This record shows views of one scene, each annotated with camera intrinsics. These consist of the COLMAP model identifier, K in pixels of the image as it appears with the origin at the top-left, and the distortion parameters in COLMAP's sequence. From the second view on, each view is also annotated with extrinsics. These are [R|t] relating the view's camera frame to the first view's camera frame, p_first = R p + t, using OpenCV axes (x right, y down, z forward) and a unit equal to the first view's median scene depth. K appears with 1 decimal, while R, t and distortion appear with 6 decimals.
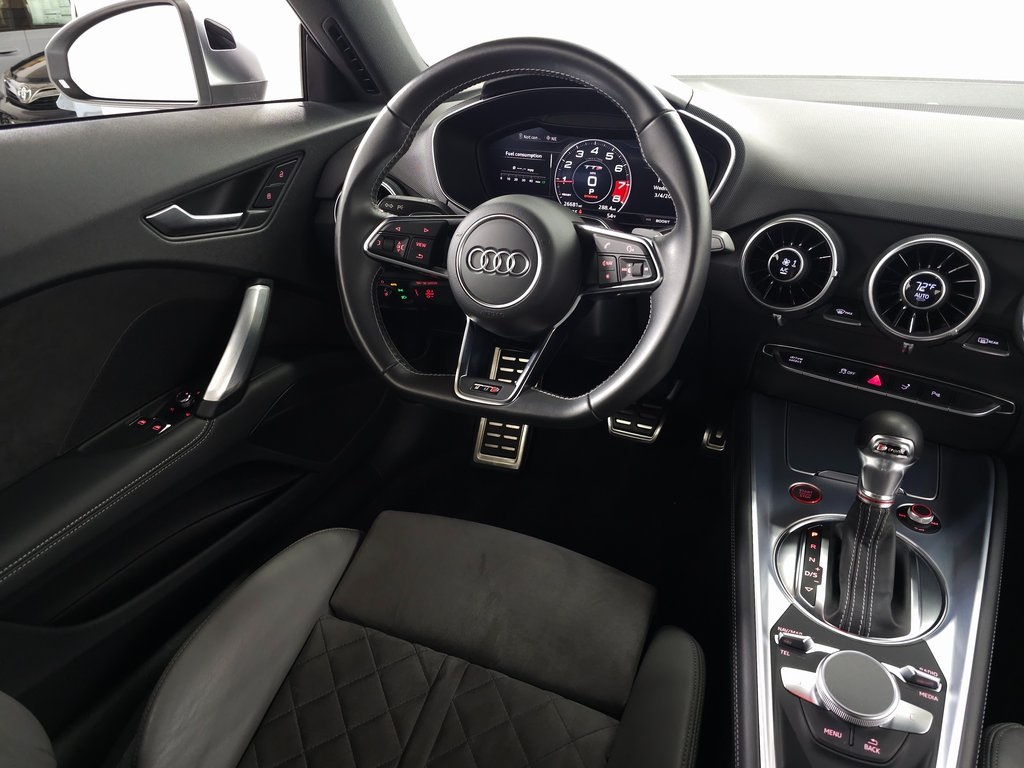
lens RADIAL K [[685.7, 0, 517.7], [0, 685.7, 381.1], [0, 0, 1]] dist [0.063382, -0.075643]
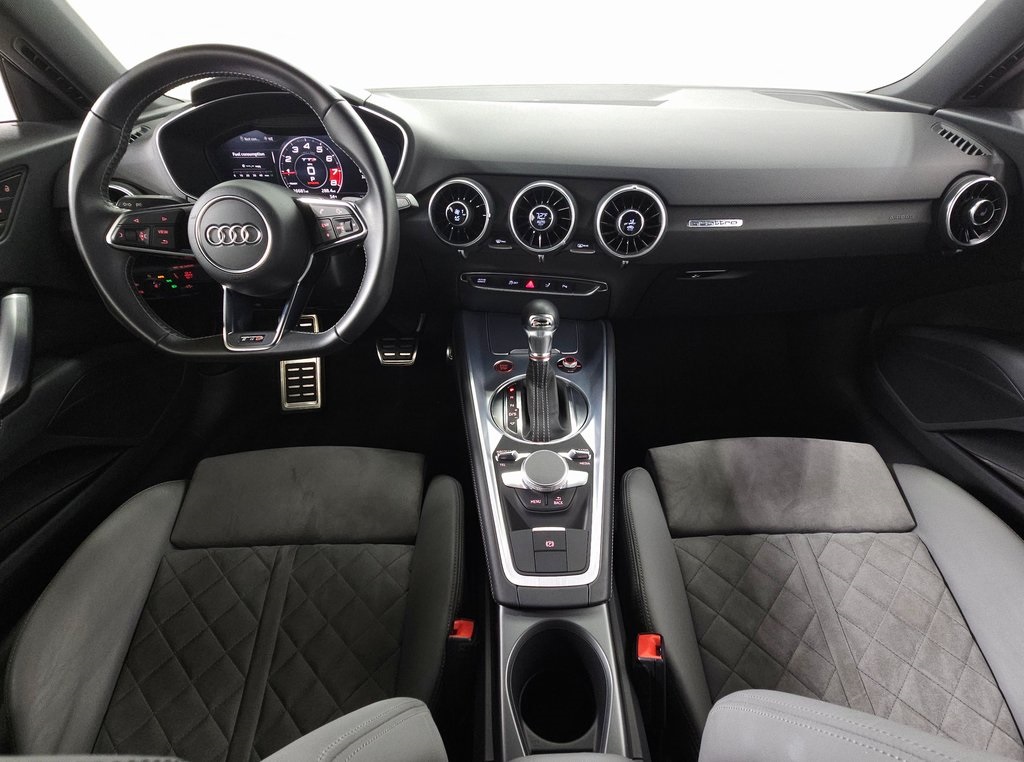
lens RADIAL K [[490.8, 0, 511.6], [0, 490.8, 383.5], [0, 0, 1]] dist [-0.001083, -0.000338]
pose [[0.914591, -0.230411, 0.332317, 0.067575], [0.196742, 0.971512, 0.132127, 0.062024], [-0.353293, -0.055461, 0.933867, -0.016232]]
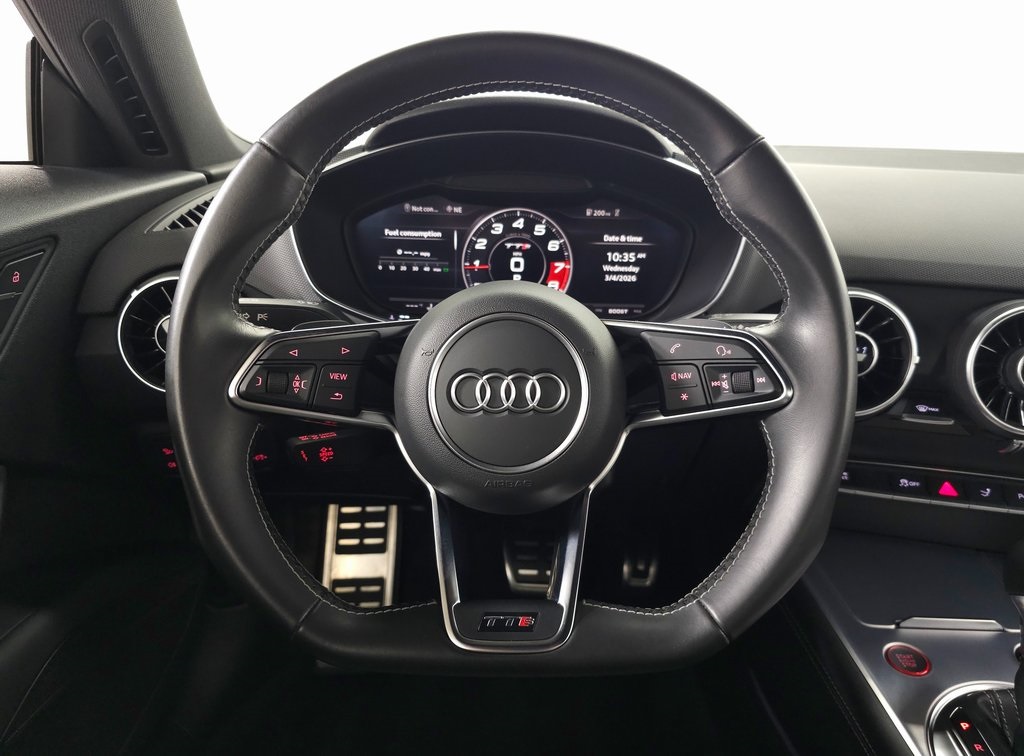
lens RADIAL K [[708.7, 0, 512.0], [0, 708.7, 378.0], [0, 0, 1]] dist [0.031431, -0.038721]
pose [[0.931709, -0.101919, 0.348613, -0.209576], [0.153088, 0.980595, -0.122463, -0.103840], [-0.329367, 0.167469, 0.929232, 0.413416]]
